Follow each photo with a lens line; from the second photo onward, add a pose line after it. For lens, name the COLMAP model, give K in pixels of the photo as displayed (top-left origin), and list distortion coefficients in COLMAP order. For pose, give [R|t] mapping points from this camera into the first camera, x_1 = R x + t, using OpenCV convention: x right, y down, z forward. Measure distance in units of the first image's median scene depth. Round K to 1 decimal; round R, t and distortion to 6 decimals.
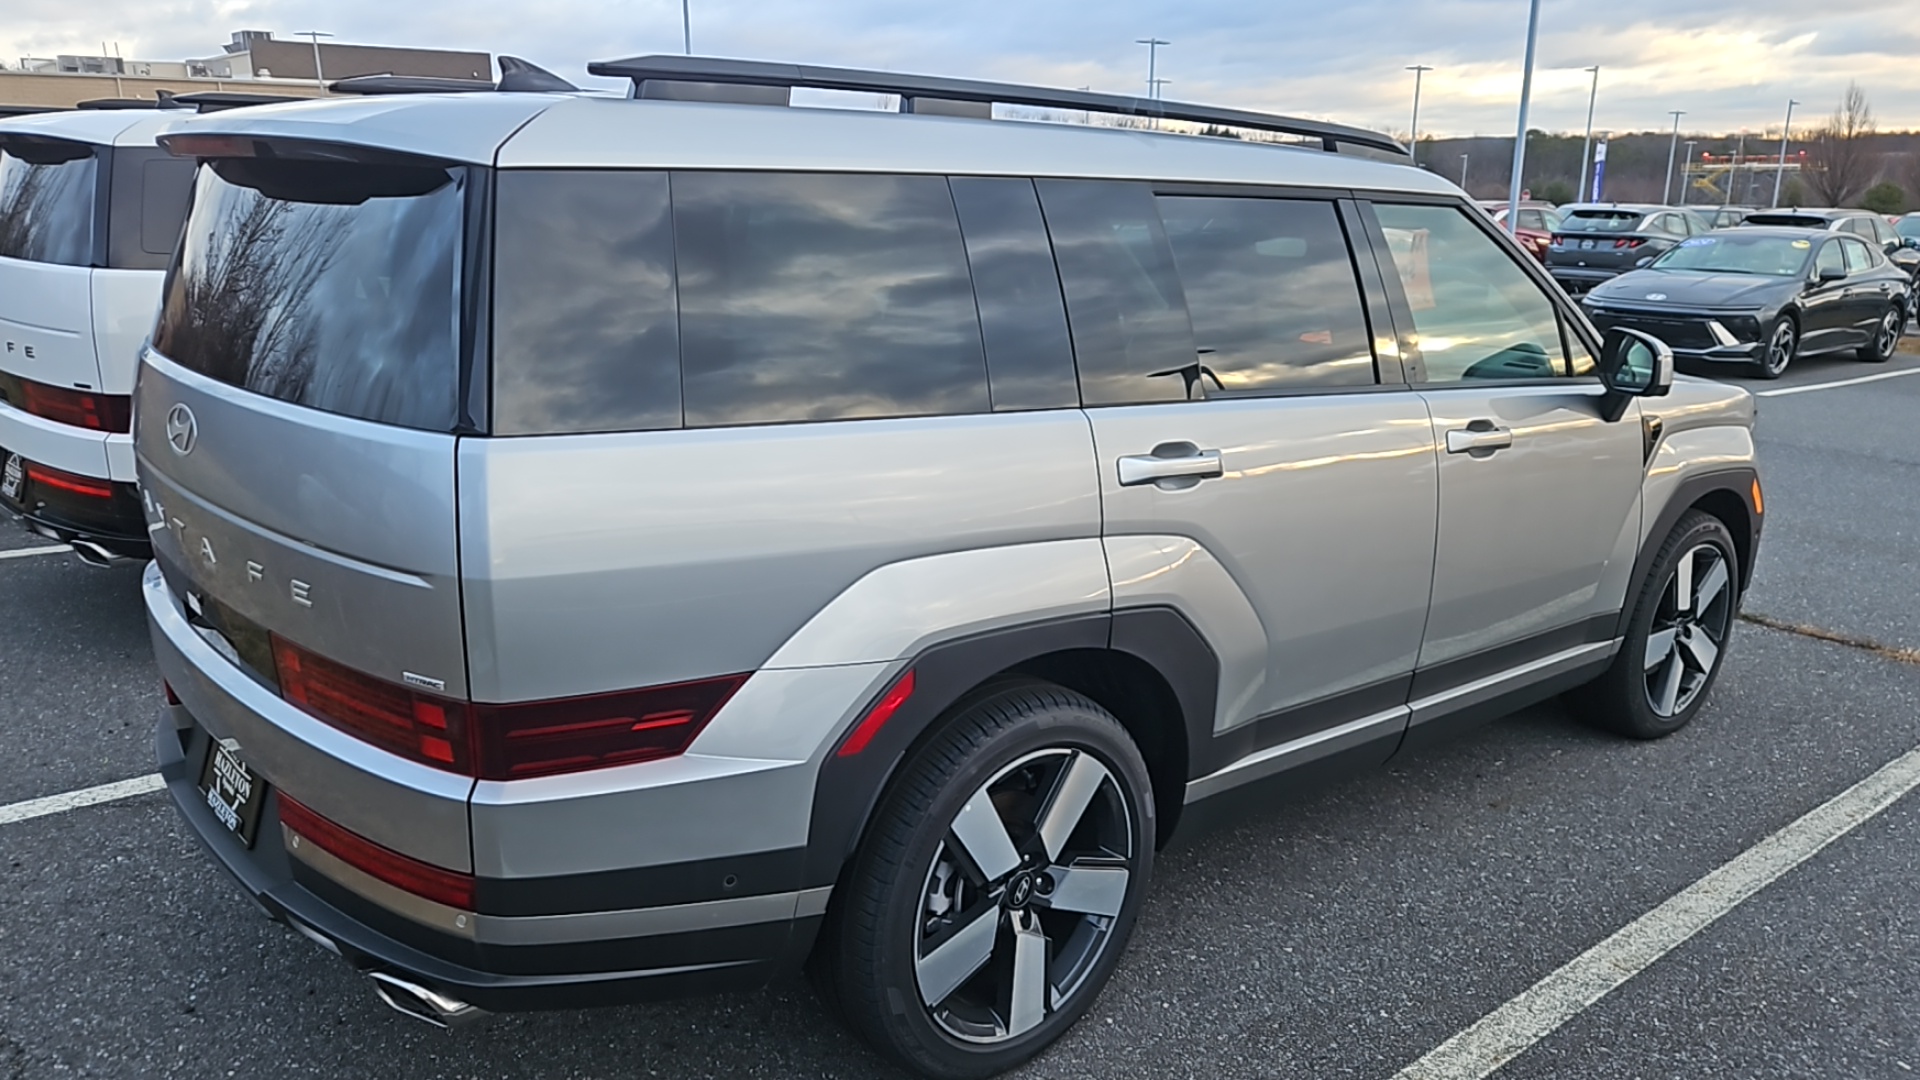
lens RADIAL K [[1384.5, 0, 959.8], [0, 1384.5, 545.0], [0, 0, 1]] dist [0.044840, -0.004287]
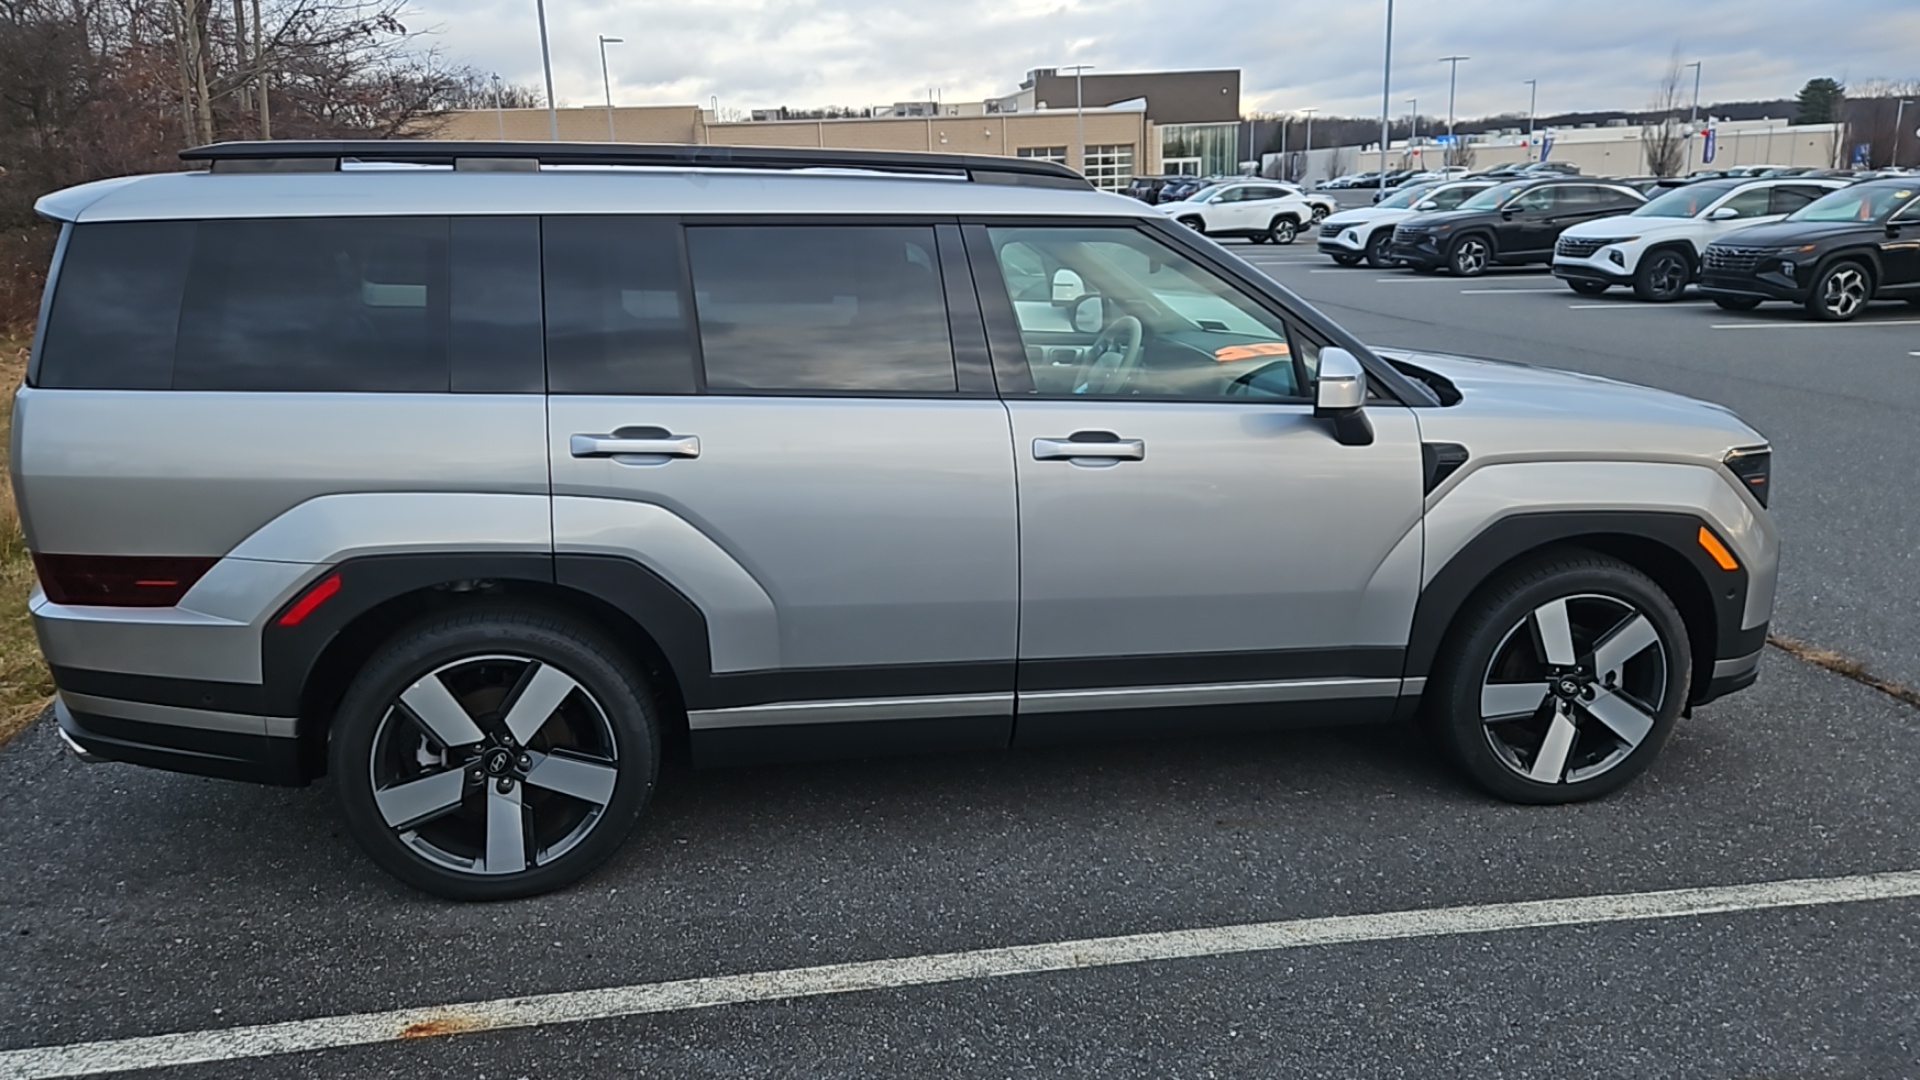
lens RADIAL K [[1384.5, 0, 962.6], [0, 1384.5, 535.8], [0, 0, 1]] dist [0.044840, -0.004287]
pose [[0.873553, 0.087281, -0.478840, 0.939496], [-0.092428, 0.995636, 0.012864, -0.018169], [0.477873, 0.033021, 0.877808, 0.050645]]
